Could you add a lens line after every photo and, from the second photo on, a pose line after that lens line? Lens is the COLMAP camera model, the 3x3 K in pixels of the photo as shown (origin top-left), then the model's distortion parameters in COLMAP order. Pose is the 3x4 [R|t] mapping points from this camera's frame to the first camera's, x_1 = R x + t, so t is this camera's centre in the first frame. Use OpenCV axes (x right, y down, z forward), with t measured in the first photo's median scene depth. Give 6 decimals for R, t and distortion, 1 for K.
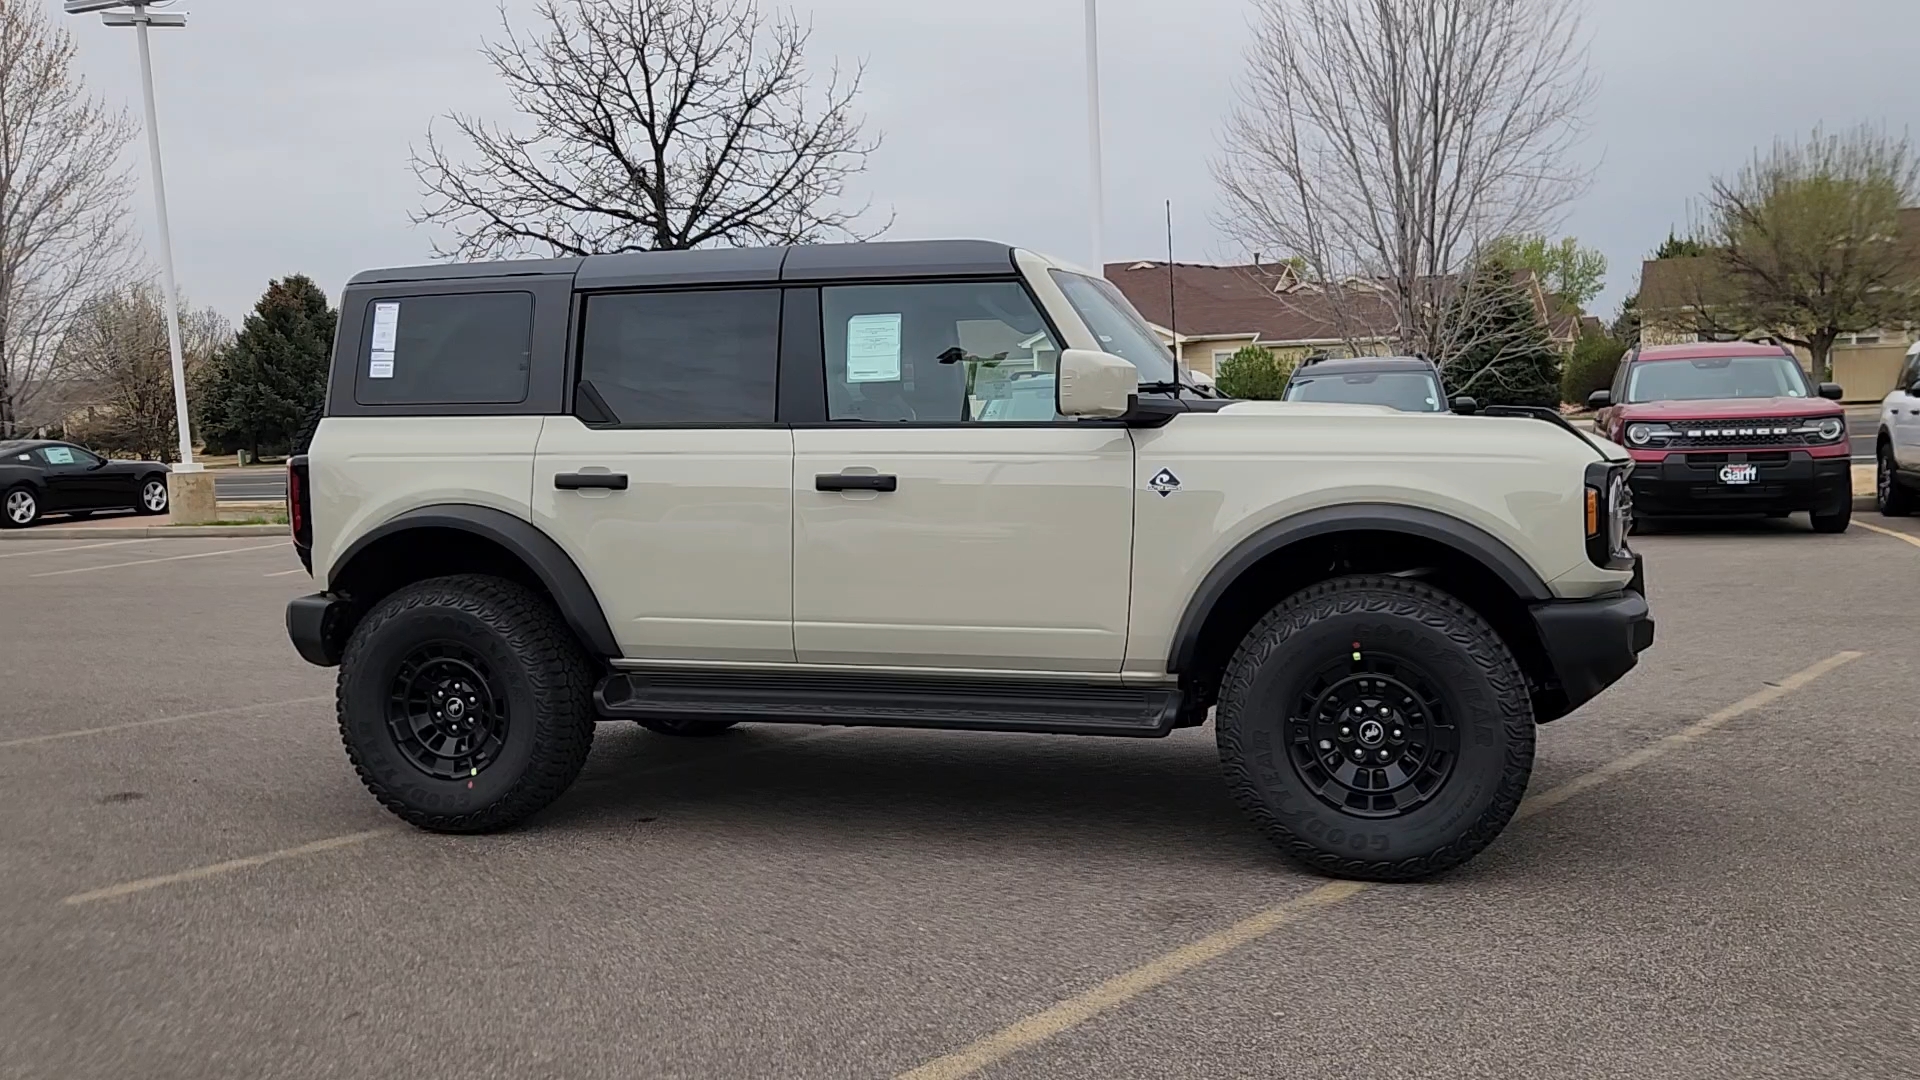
lens RADIAL K [[1626.0, 0, 949.0], [0, 1626.0, 539.1], [0, 0, 1]] dist [0.037401, -0.024470]
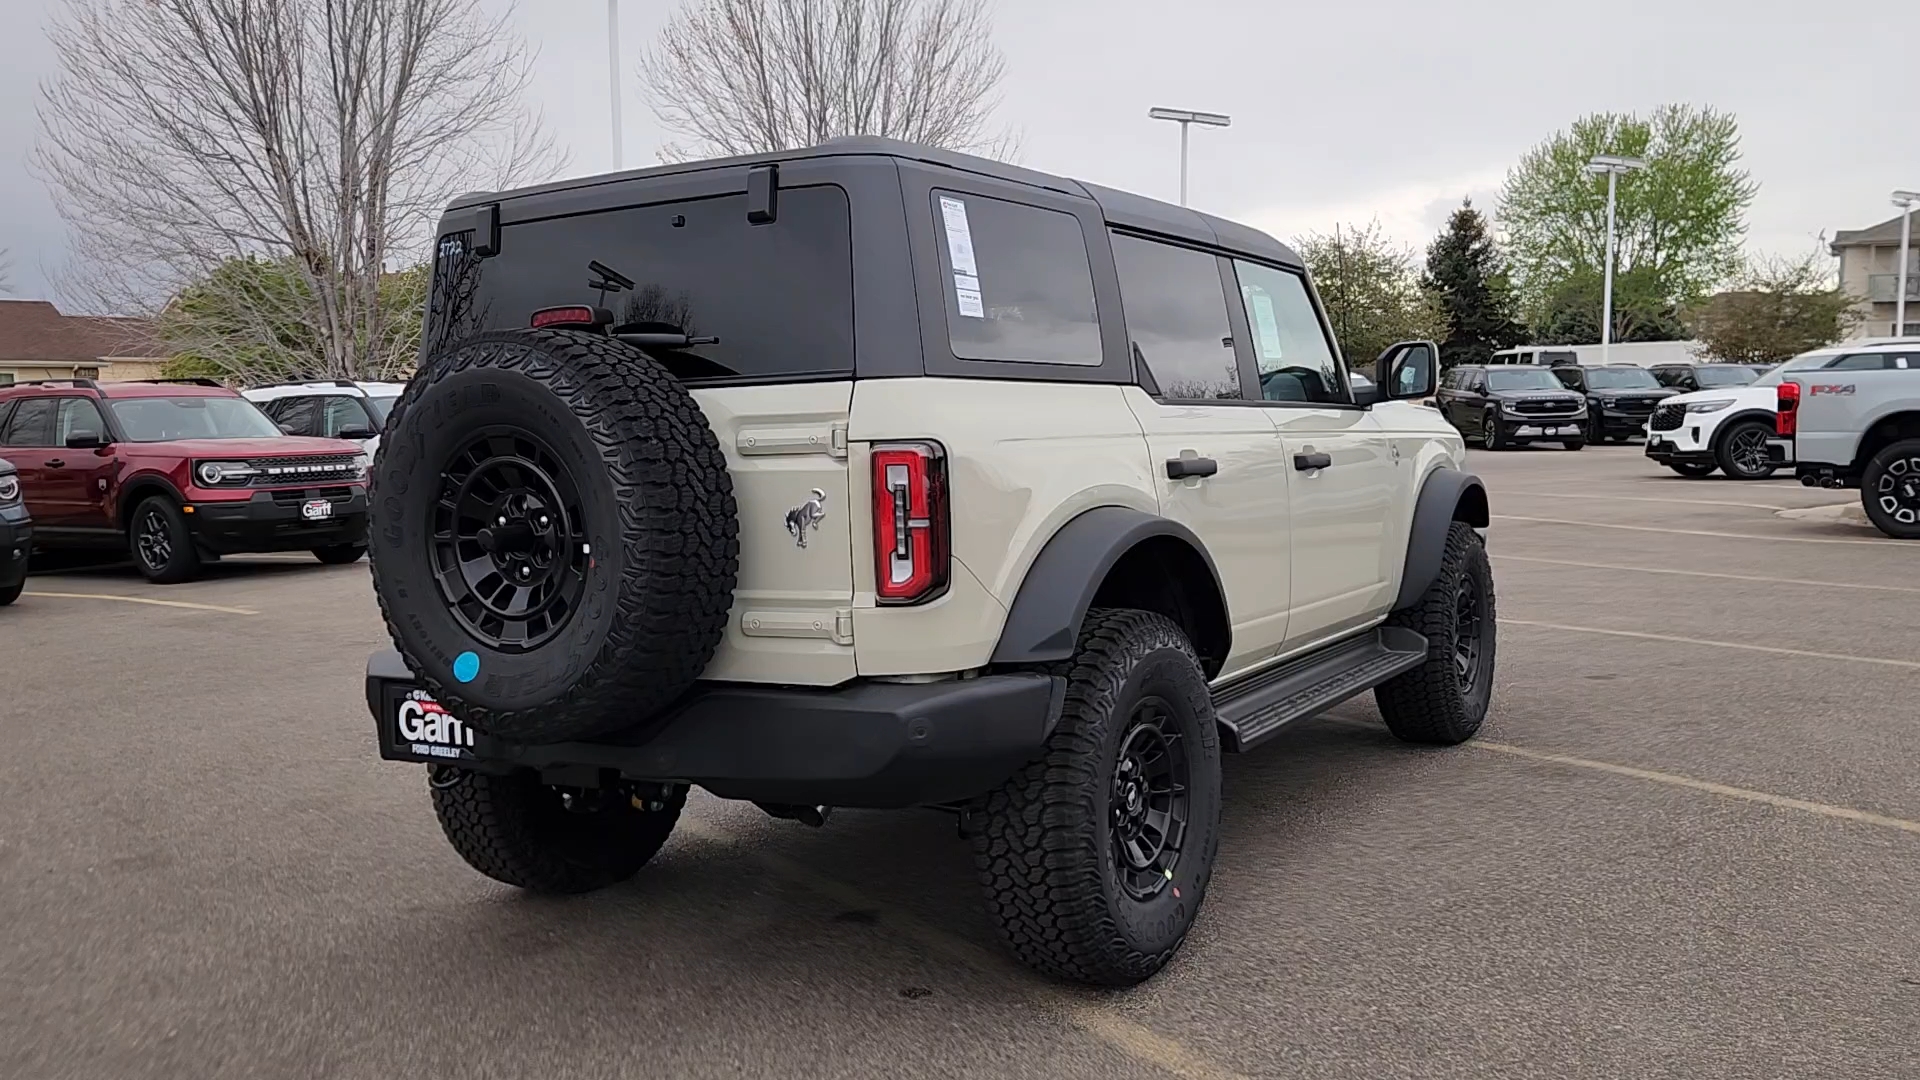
lens RADIAL K [[1626.0, 0, 951.3], [0, 1626.0, 531.2], [0, 0, 1]] dist [0.037401, -0.024470]
pose [[0.248956, -0.047582, 0.967345, -0.994640], [0.094427, 0.995227, 0.024652, -0.034544], [-0.963901, 0.085206, 0.252260, 0.890674]]
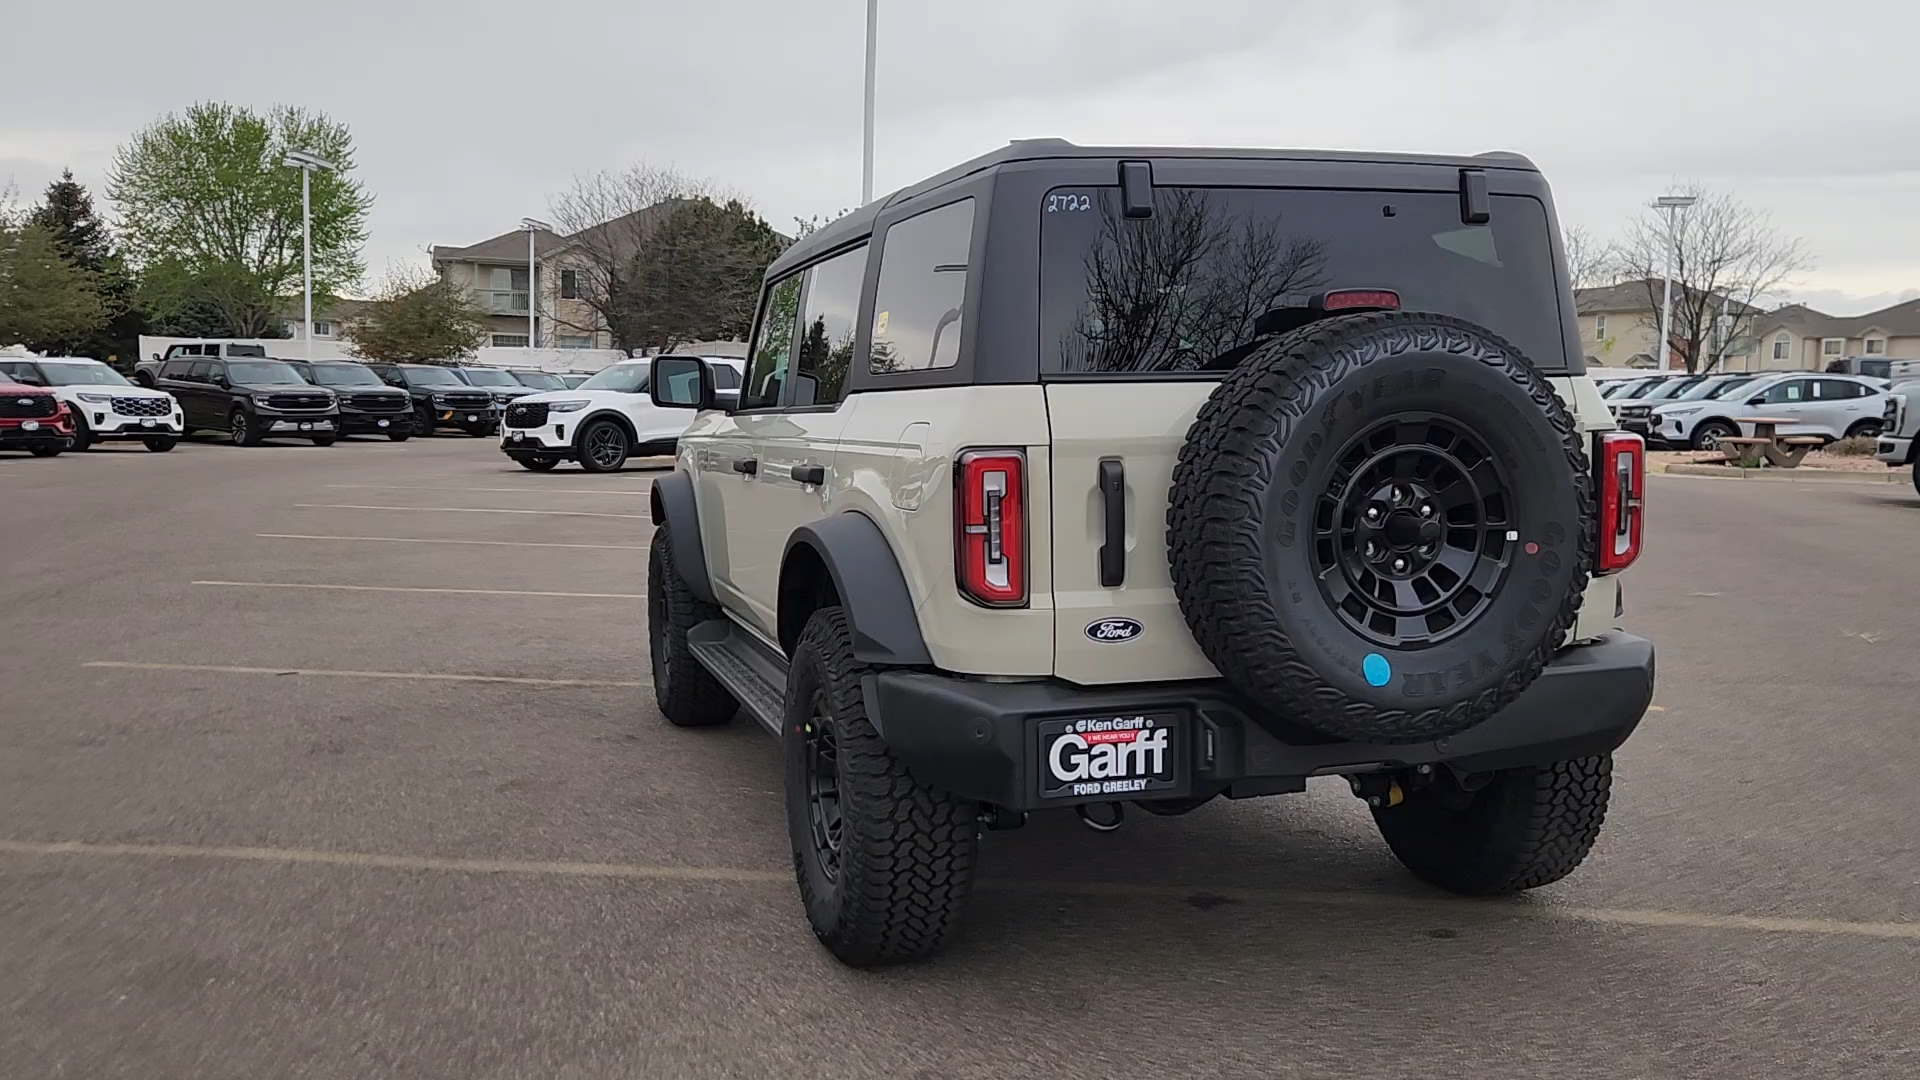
lens RADIAL K [[1626.0, 0, 951.6], [0, 1626.0, 531.1], [0, 0, 1]] dist [0.037401, -0.024470]
pose [[-0.558348, -0.042418, 0.828522, -0.835383], [0.080283, 0.991242, 0.104852, -0.108114], [-0.825713, 0.125060, -0.550052, 1.676736]]
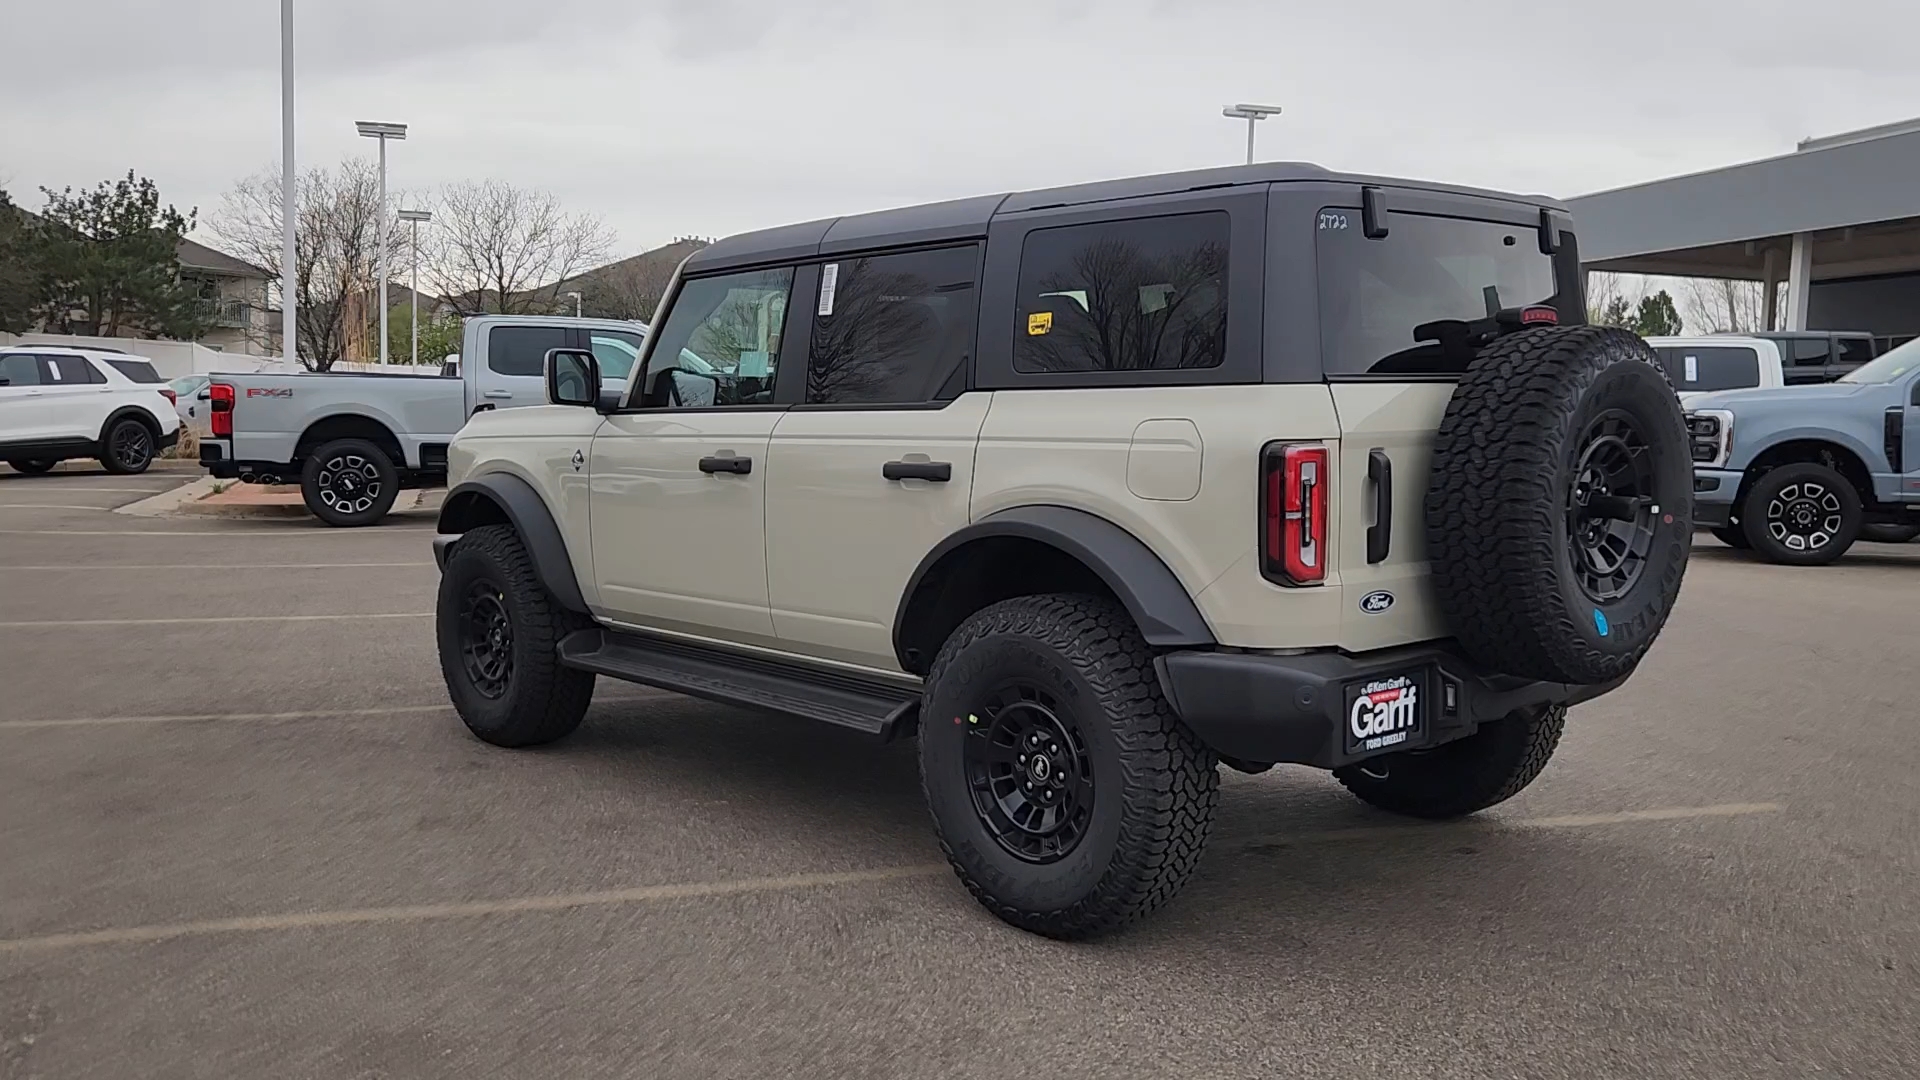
lens RADIAL K [[1626.0, 0, 956.8], [0, 1626.0, 528.8], [0, 0, 1]] dist [0.037401, -0.024470]
pose [[-0.855982, -0.019302, 0.516646, -0.563083], [0.058046, 0.989397, 0.133136, -0.136102], [-0.513737, 0.143951, -0.845785, 1.973578]]
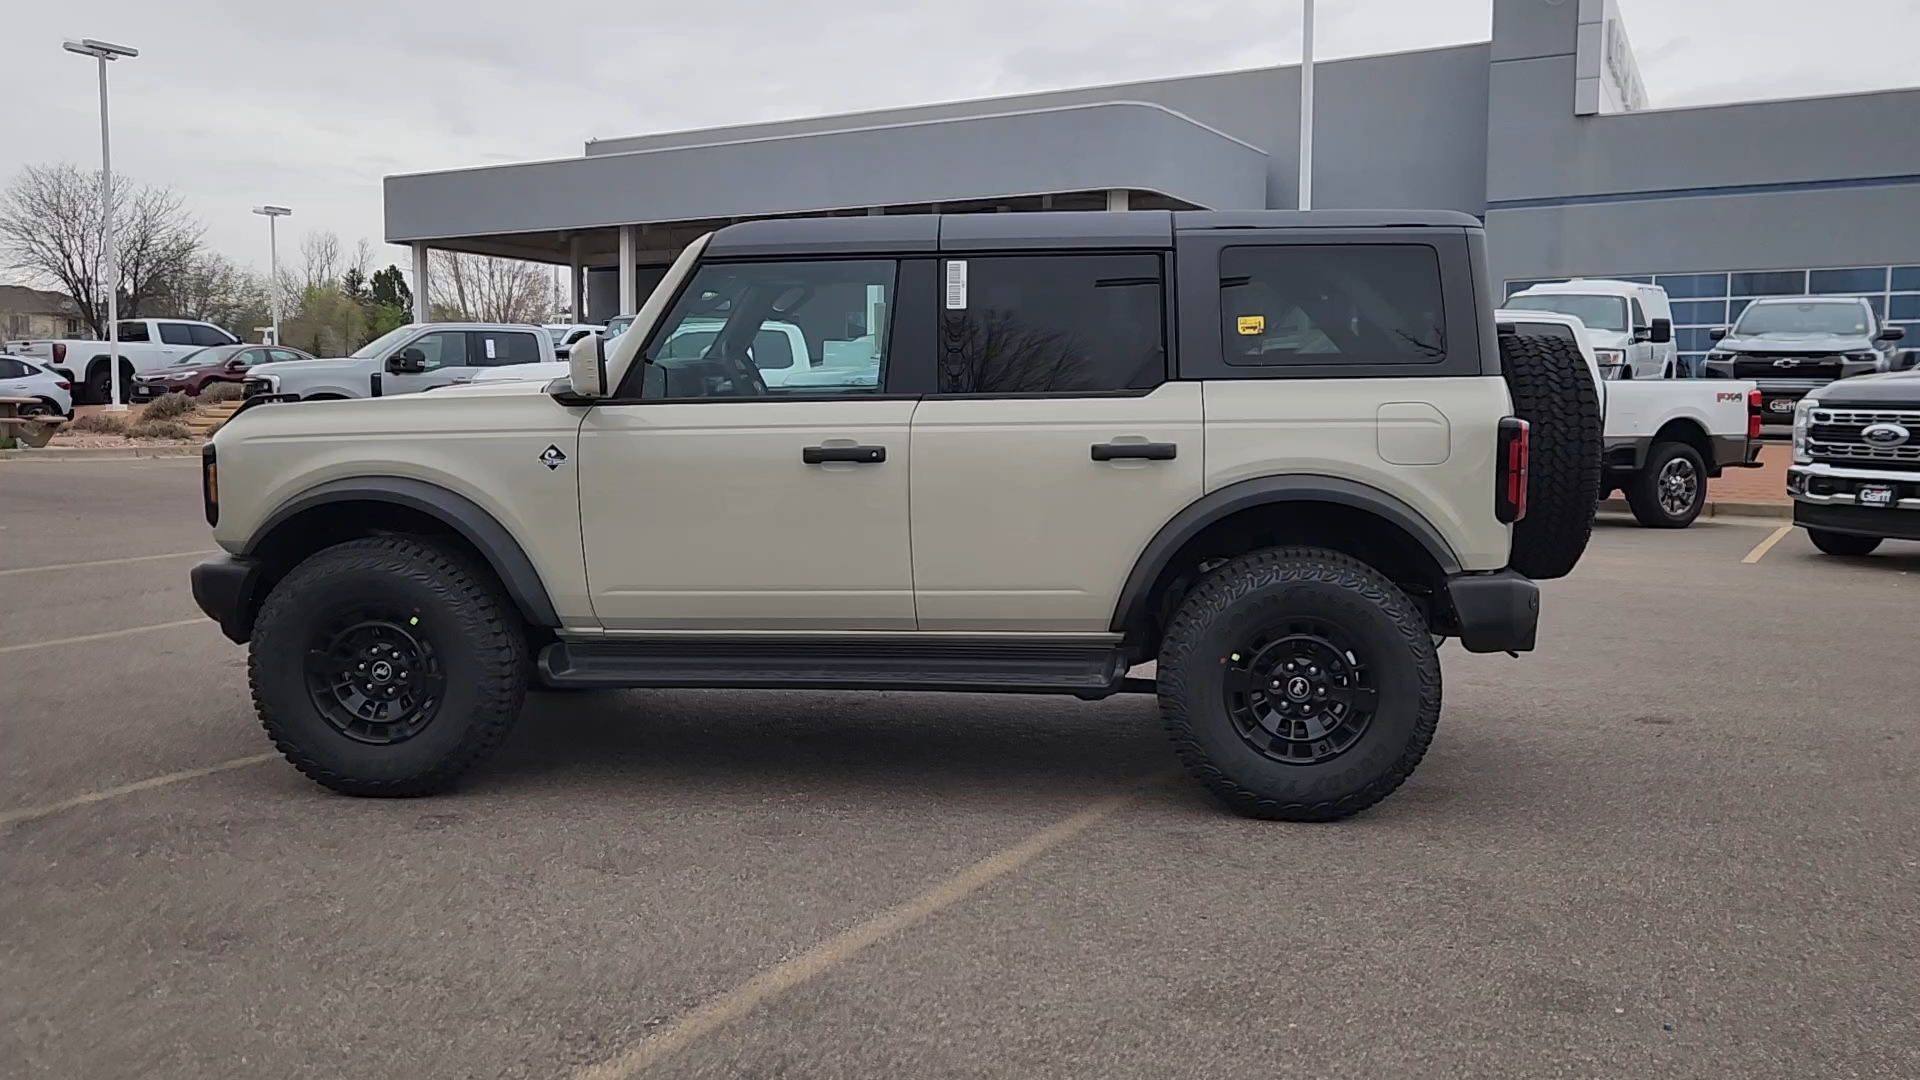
lens RADIAL K [[1626.0, 0, 949.4], [0, 1626.0, 524.4], [0, 0, 1]] dist [0.037401, -0.024470]
pose [[-0.978449, 0.042925, -0.201980, 0.175870], [0.007433, 0.984843, 0.173290, -0.178540], [0.206357, 0.168054, -0.963937, 2.172363]]
